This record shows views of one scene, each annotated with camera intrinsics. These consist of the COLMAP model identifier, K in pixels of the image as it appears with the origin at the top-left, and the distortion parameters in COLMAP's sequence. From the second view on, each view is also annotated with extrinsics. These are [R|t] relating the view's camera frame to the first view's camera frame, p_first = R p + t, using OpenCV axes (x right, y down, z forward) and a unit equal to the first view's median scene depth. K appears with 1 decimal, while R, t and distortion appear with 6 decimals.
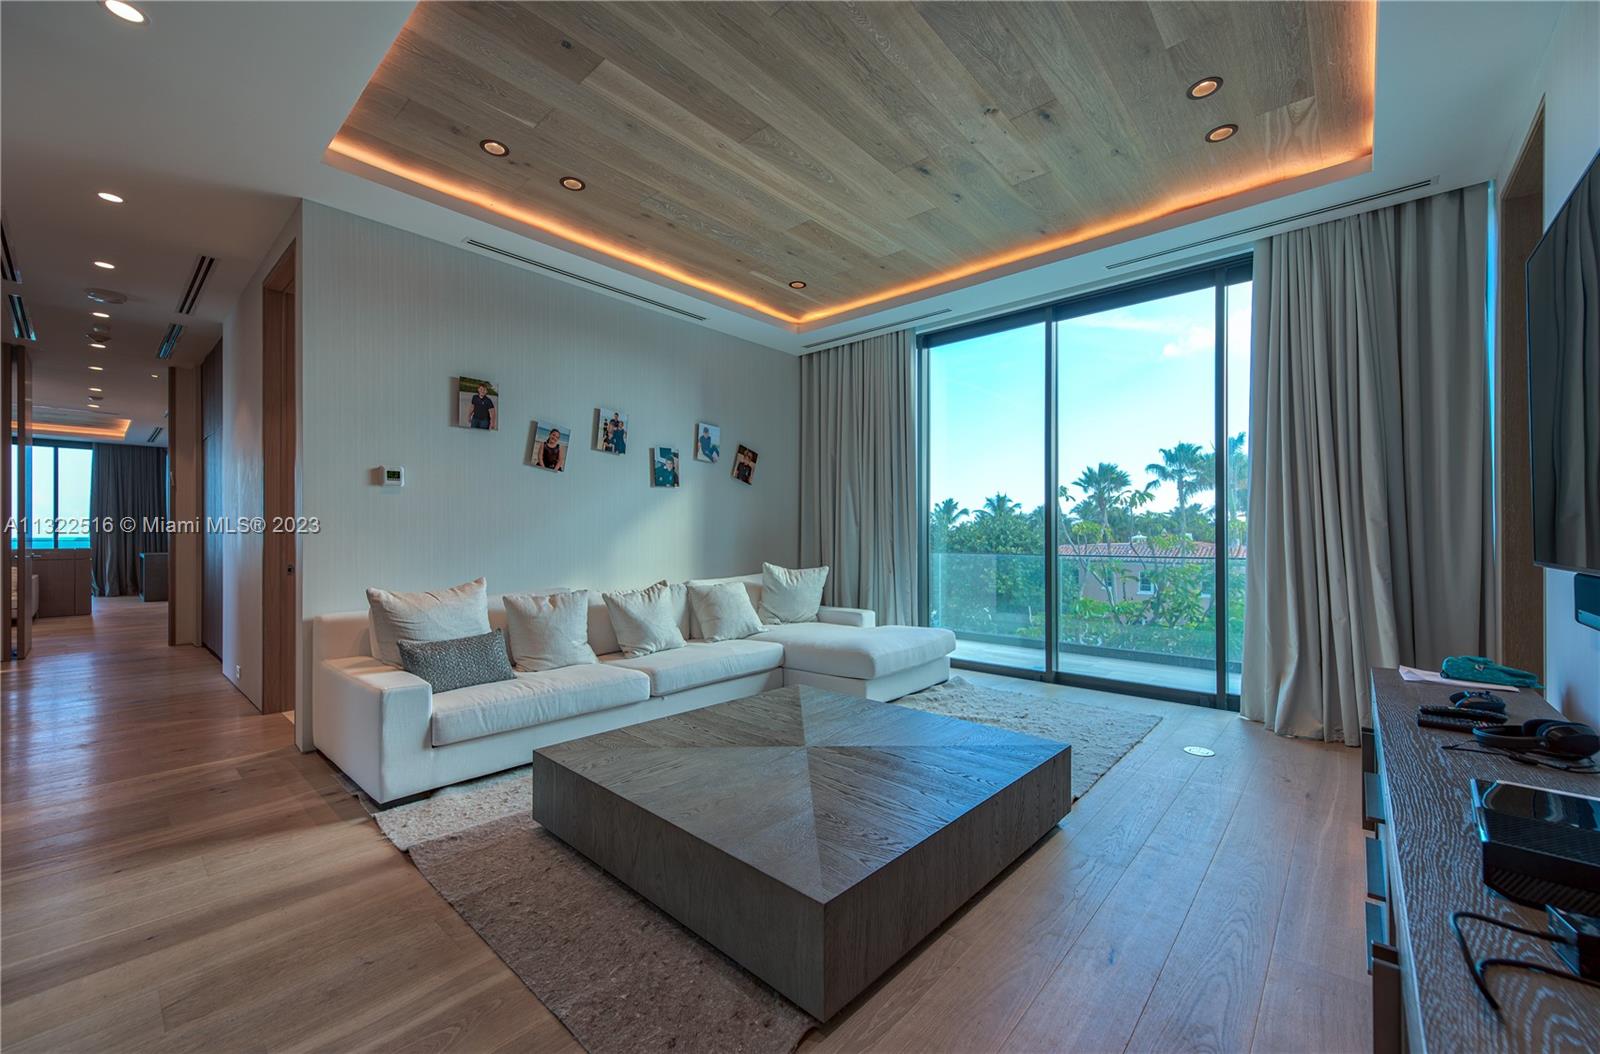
lens RADIAL K [[620.0, 0, 803.5], [0, 620.0, 536.4], [0, 0, 1]] dist [-0.010085, -0.000086]
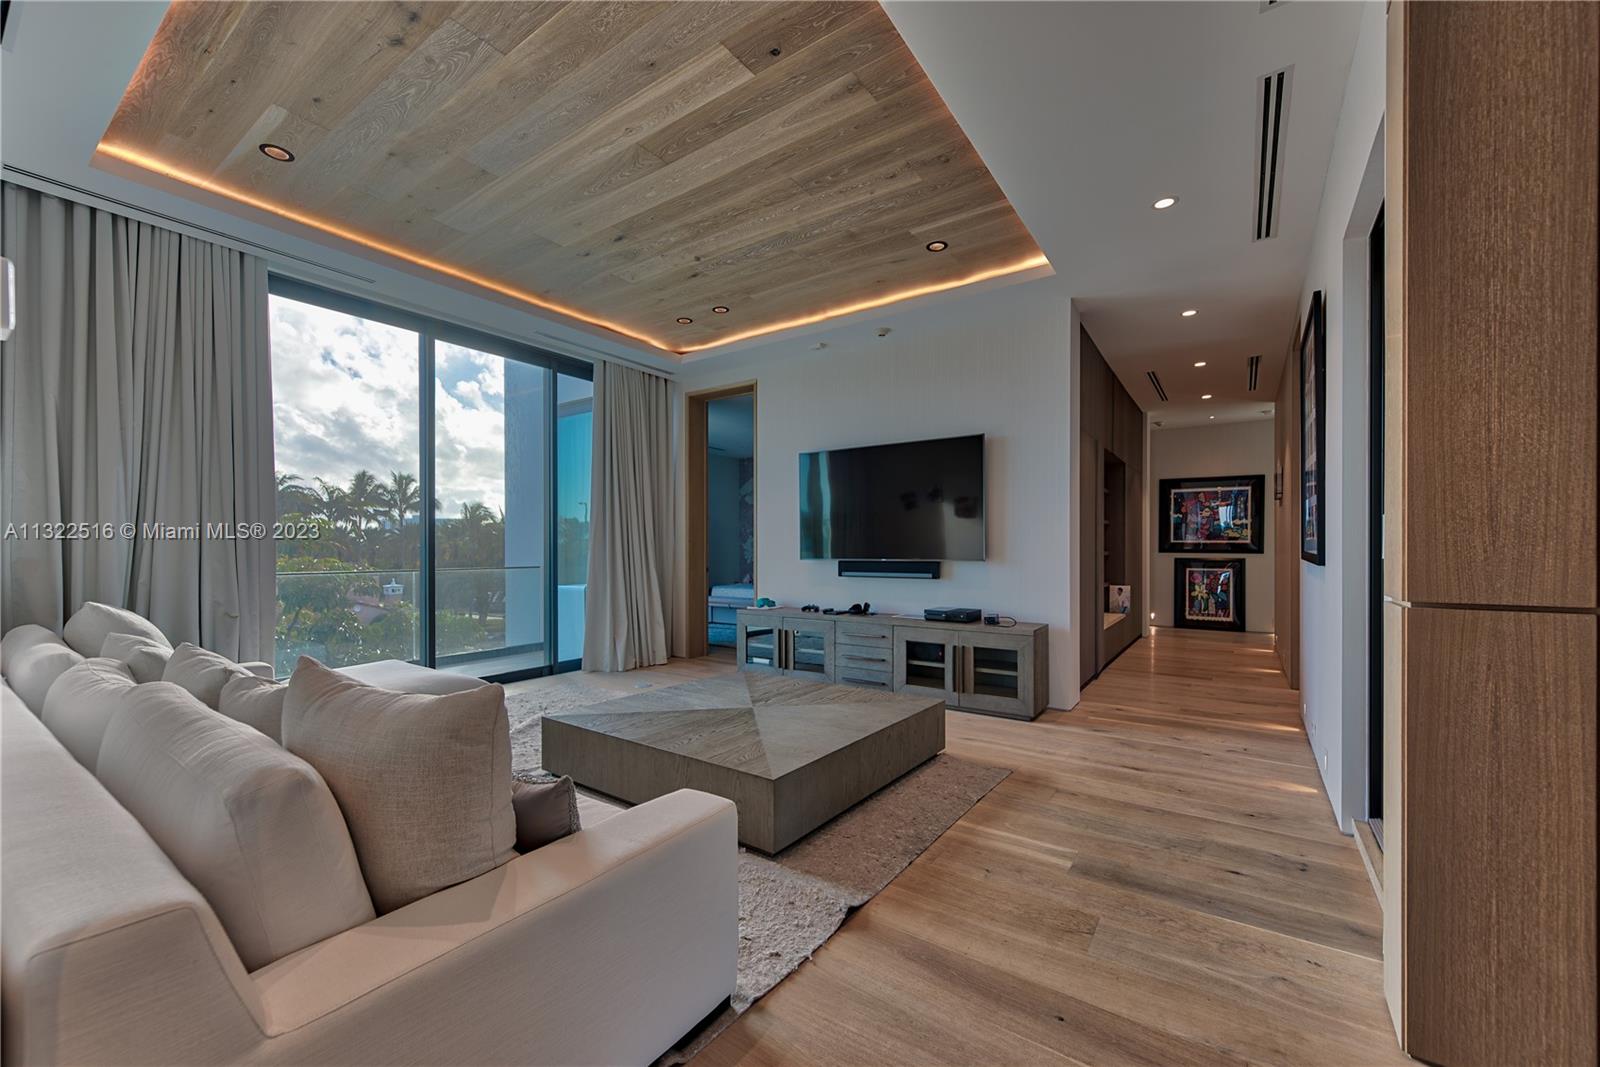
lens RADIAL K [[624.2, 0, 802.5], [0, 624.2, 546.2], [0, 0, 1]] dist [0.002139, 0.000066]
pose [[-0.123947, 0.010237, 0.992236, -1.187231], [-0.007029, 0.999913, -0.011195, 0.002241], [-0.992264, -0.008362, -0.123864, 0.926549]]
